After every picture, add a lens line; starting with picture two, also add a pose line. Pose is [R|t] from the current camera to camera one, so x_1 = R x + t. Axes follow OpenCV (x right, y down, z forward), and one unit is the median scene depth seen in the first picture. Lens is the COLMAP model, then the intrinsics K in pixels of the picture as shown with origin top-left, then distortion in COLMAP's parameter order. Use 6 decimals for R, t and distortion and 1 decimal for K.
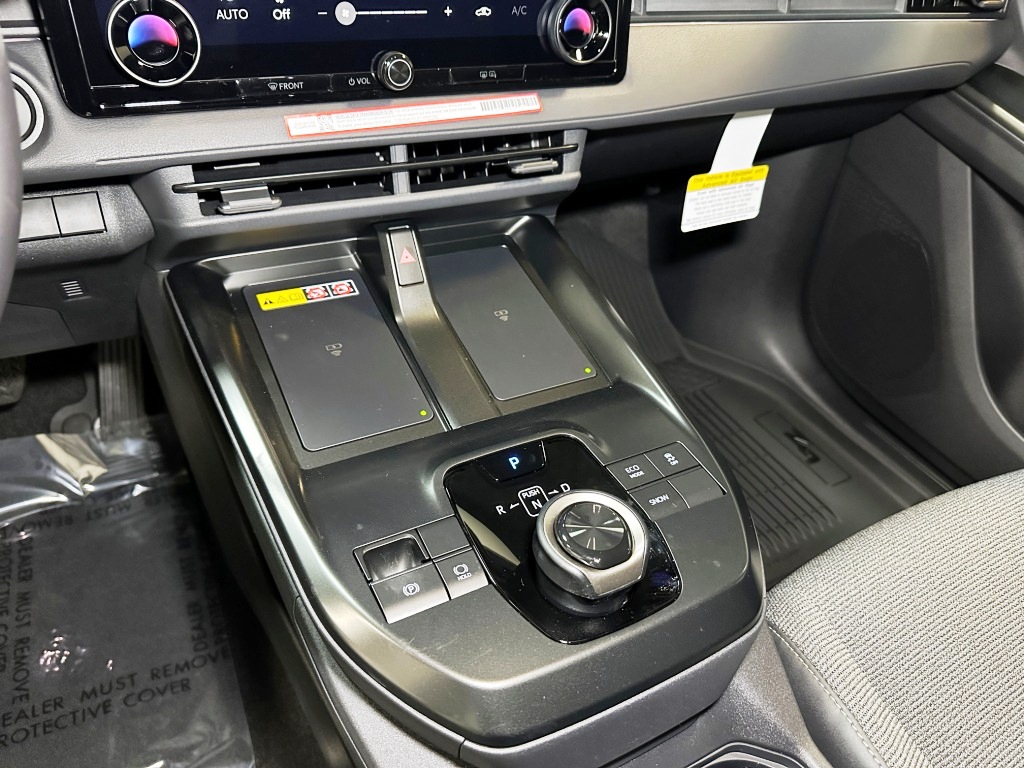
lens RADIAL K [[715.9, 0, 512.5], [0, 715.9, 400.6], [0, 0, 1]] dist [0.029242, -0.051252]
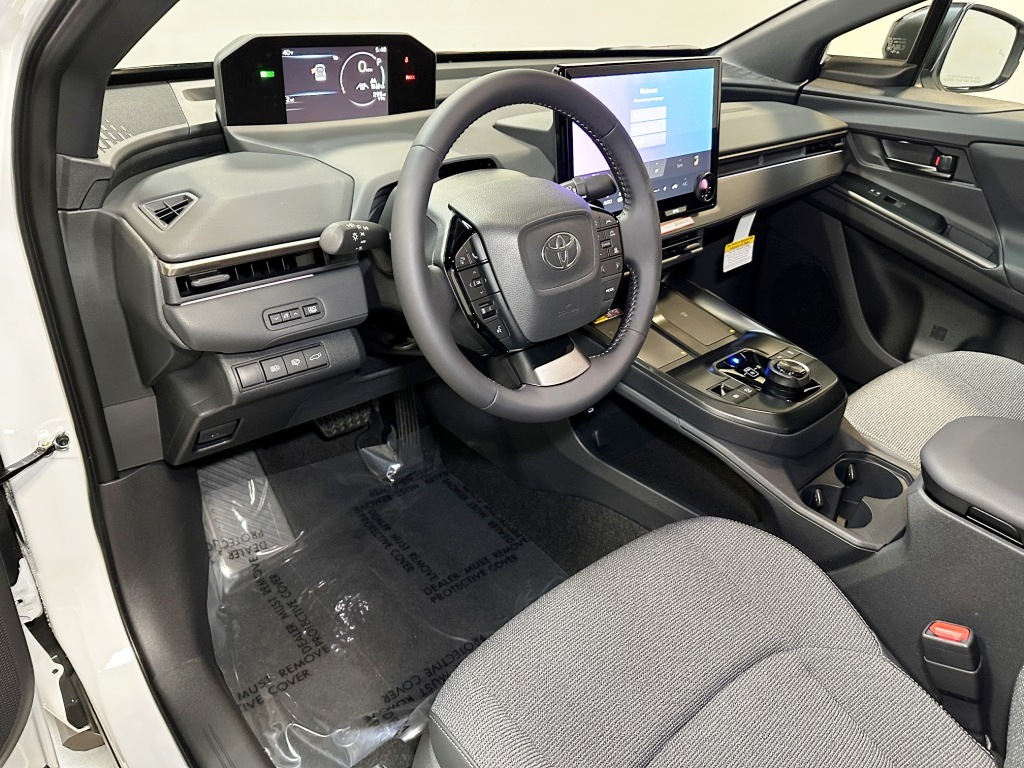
lens RADIAL K [[700.0, 0, 512.0], [0, 700.0, 384.0], [0, 0, 1]] dist [0.113450, -0.161264]
pose [[0.970759, -0.150132, 0.187318, -1.011139], [0.175461, 0.976281, -0.126842, 0.282072], [-0.163832, 0.156000, 0.974075, -1.016257]]
